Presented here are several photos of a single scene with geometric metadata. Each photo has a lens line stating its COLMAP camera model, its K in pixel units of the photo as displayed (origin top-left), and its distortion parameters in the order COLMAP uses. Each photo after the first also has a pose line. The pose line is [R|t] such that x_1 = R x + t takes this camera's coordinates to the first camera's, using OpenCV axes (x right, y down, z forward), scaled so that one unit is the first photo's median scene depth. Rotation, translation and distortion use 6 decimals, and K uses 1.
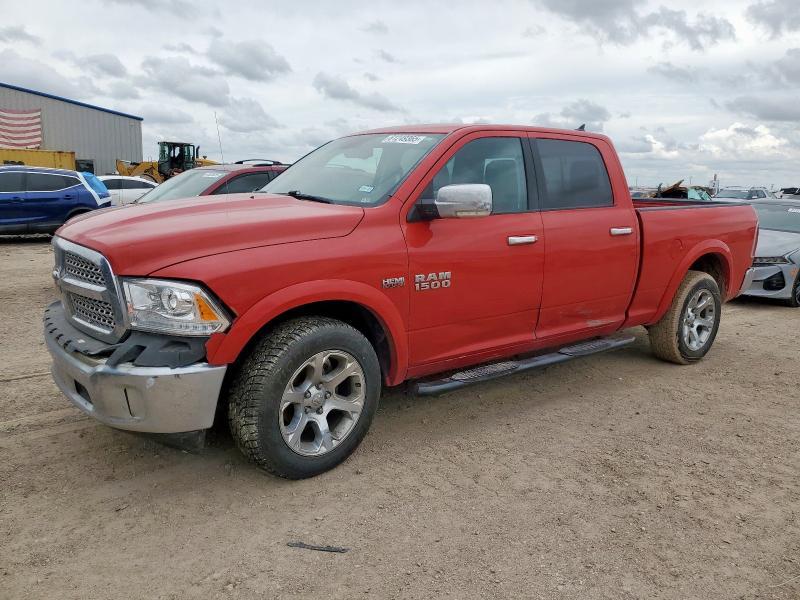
lens RADIAL K [[628.1, 0, 400.0], [0, 628.1, 300.0], [0, 0, 1]] dist [-0.008698, -0.015911]
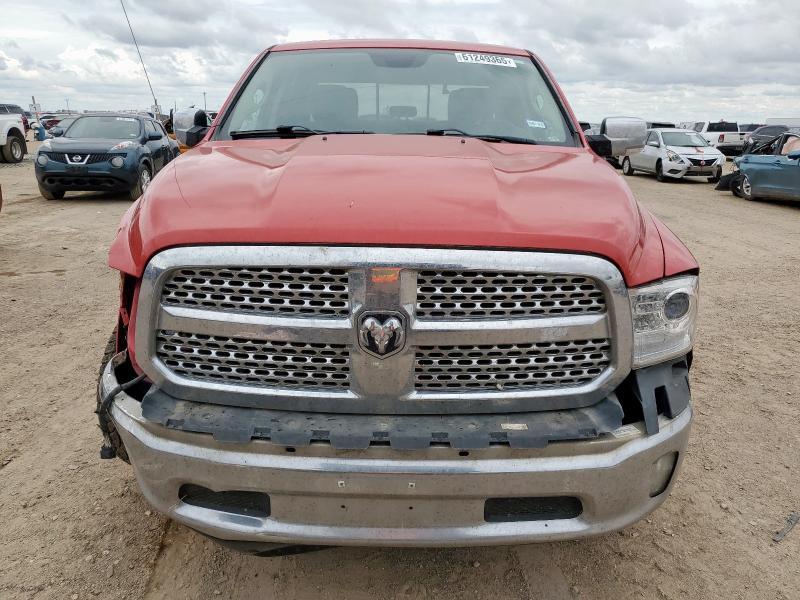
lens RADIAL K [[628.1, 0, 400.0], [0, 628.1, 300.0], [0, 0, 1]] dist [-0.008698, -0.015911]
pose [[0.542181, -0.234195, 0.806965, -0.076129], [0.138989, 0.972140, 0.188748, -0.013094], [-0.828687, 0.009824, 0.559627, 0.067430]]
